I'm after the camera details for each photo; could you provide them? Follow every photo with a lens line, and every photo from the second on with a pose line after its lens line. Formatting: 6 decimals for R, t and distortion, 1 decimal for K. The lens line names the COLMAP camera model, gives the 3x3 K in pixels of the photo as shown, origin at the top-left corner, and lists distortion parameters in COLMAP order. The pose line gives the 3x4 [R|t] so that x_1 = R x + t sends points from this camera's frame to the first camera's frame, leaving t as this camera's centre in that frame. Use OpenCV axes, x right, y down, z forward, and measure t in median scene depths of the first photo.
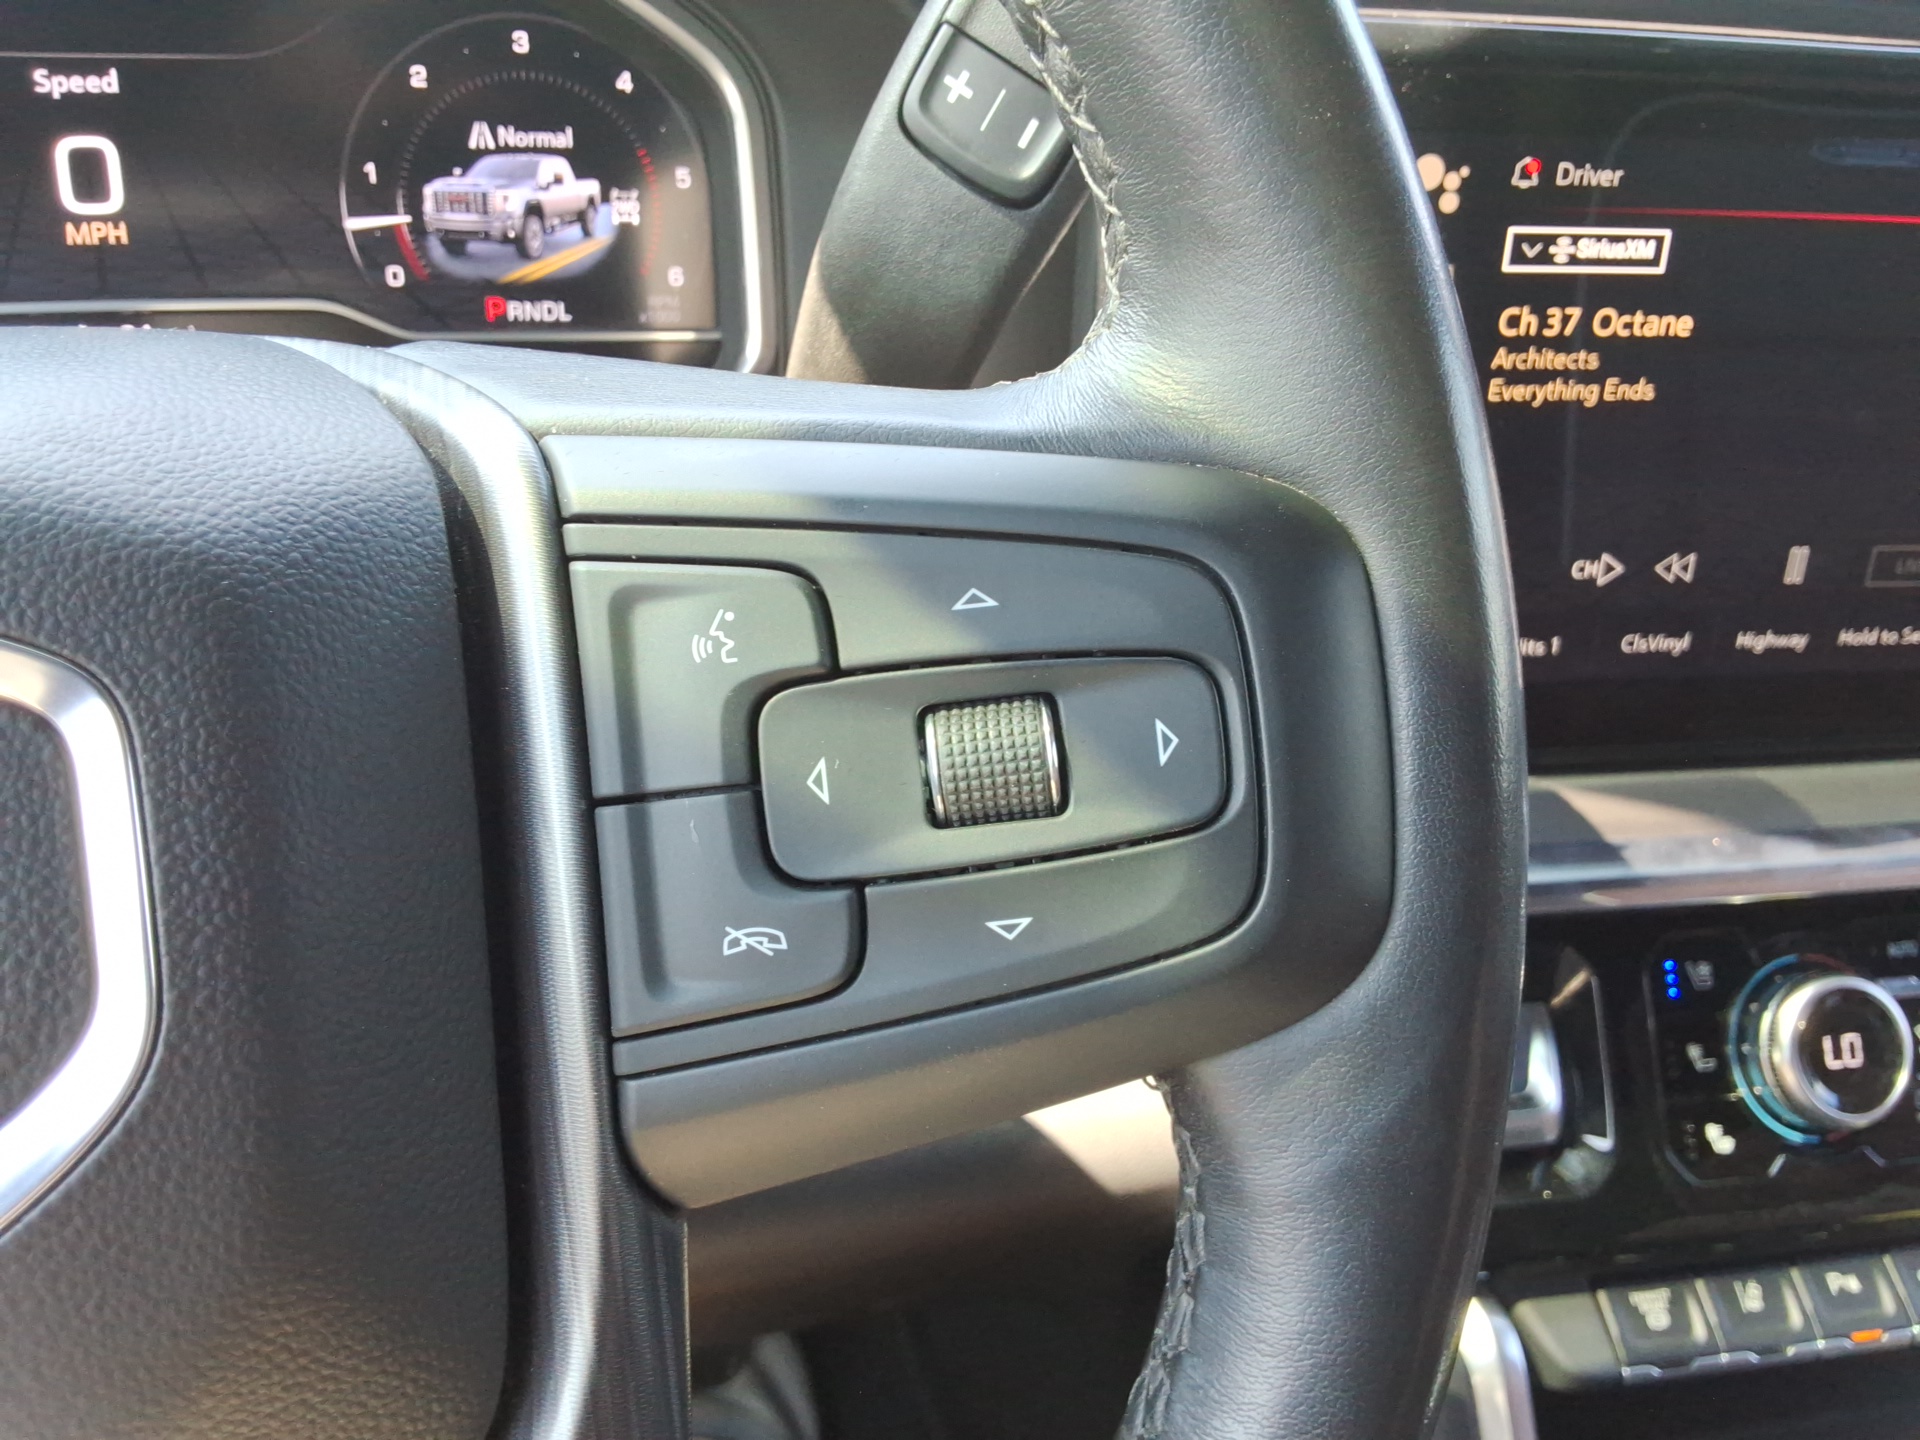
lens RADIAL K [[1537.9, 0, 960.0], [0, 1537.9, 720.0], [0, 0, 1]] dist [0.097871, -0.175854]
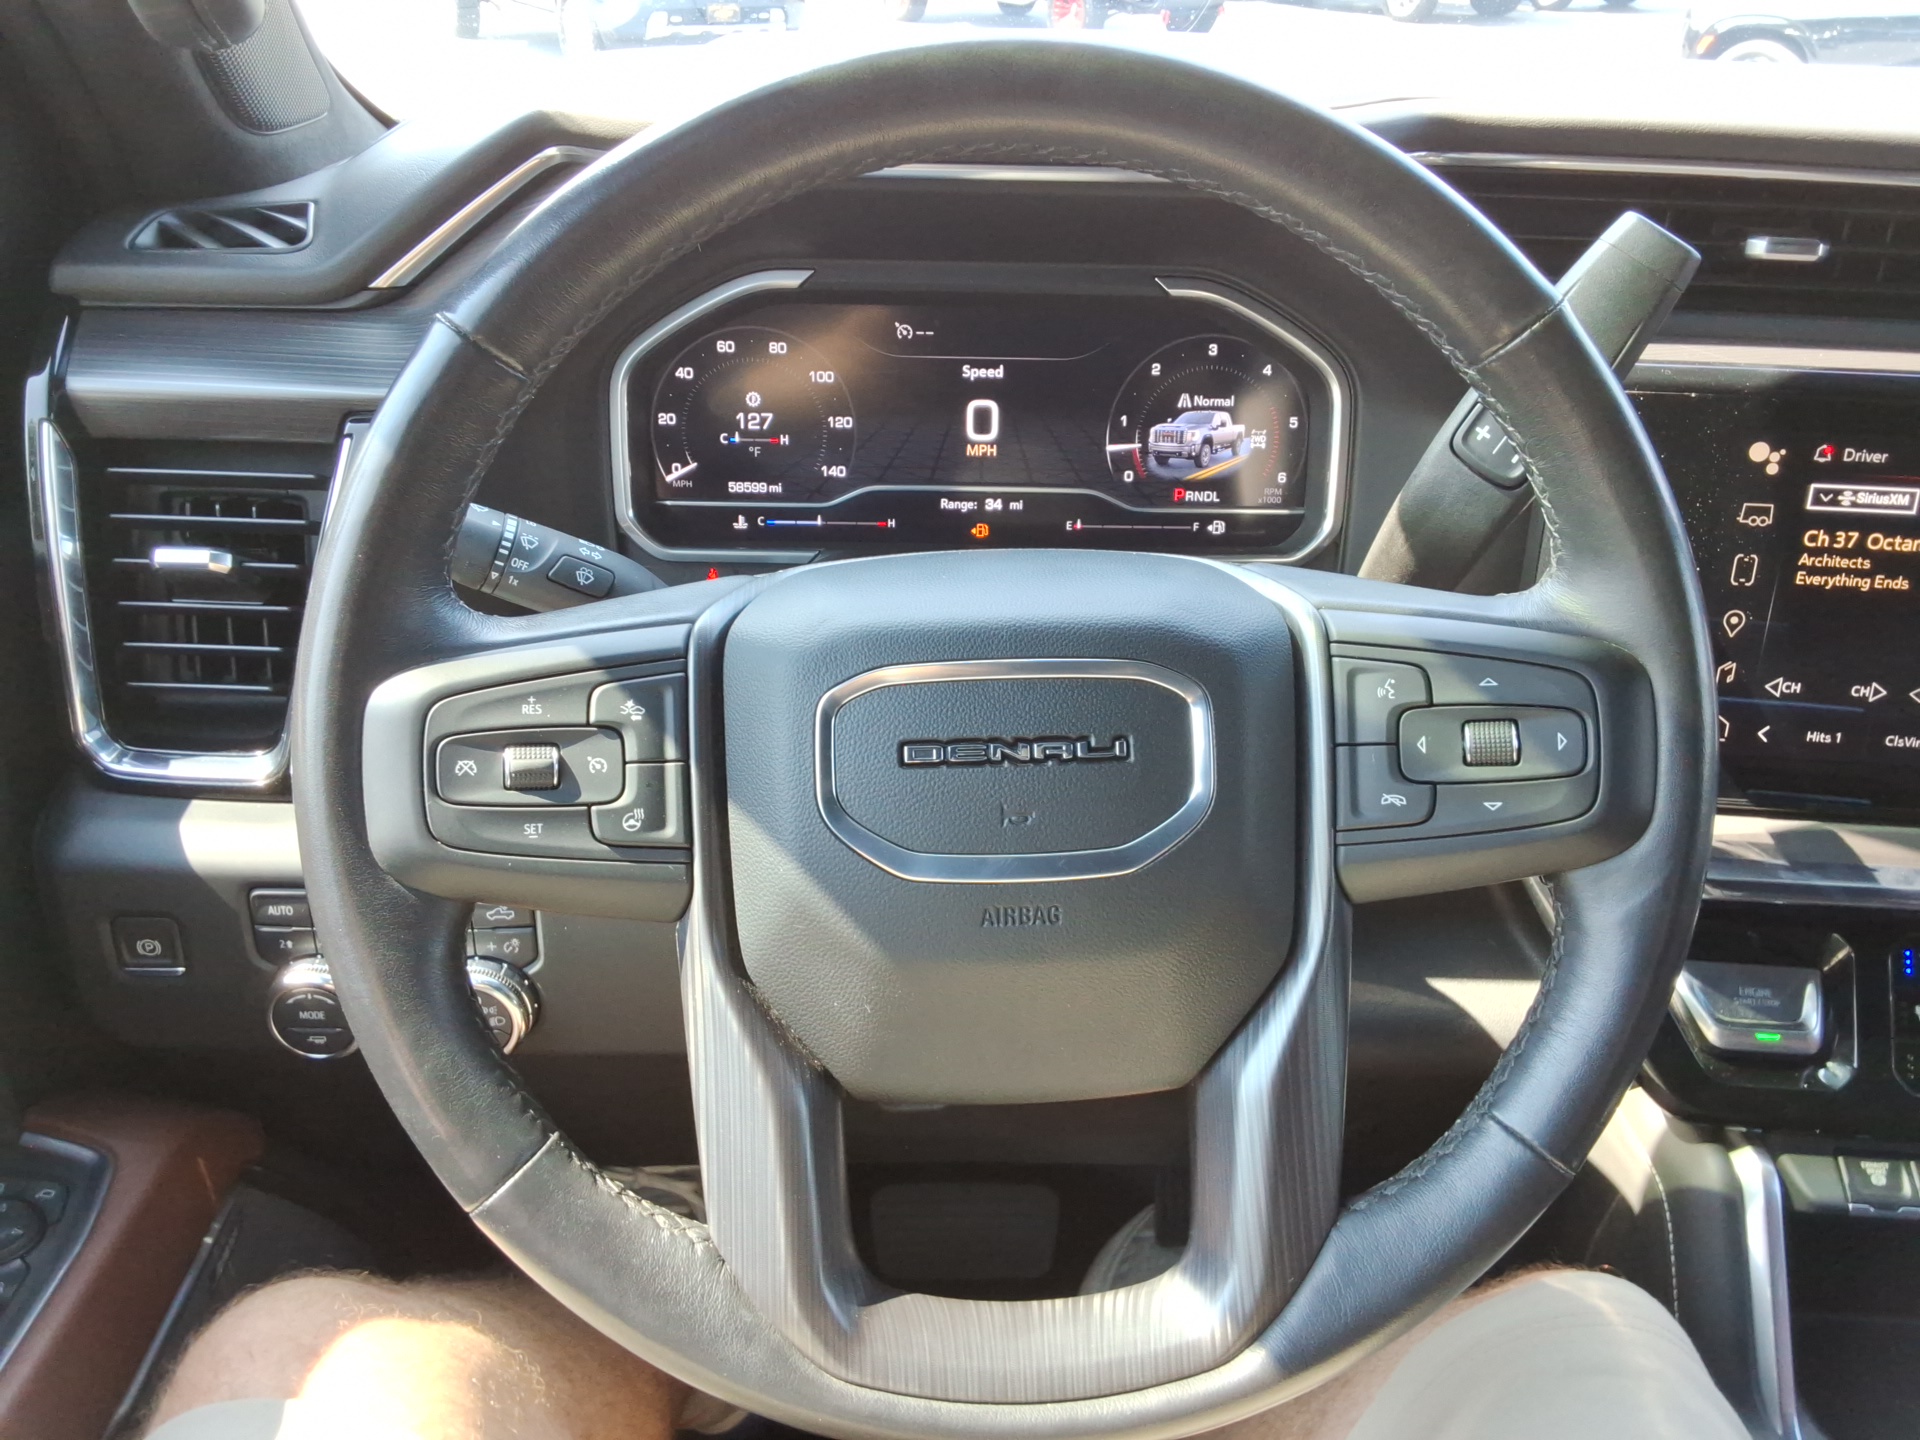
lens RADIAL K [[1537.3, 0, 975.2], [0, 1537.3, 704.1], [0, 0, 1]] dist [0.113166, -0.182696]
pose [[0.966569, 0.081571, -0.243085, -0.085692], [-0.093231, 0.994963, -0.036837, 0.062780], [0.238856, 0.058268, 0.969305, -0.806146]]
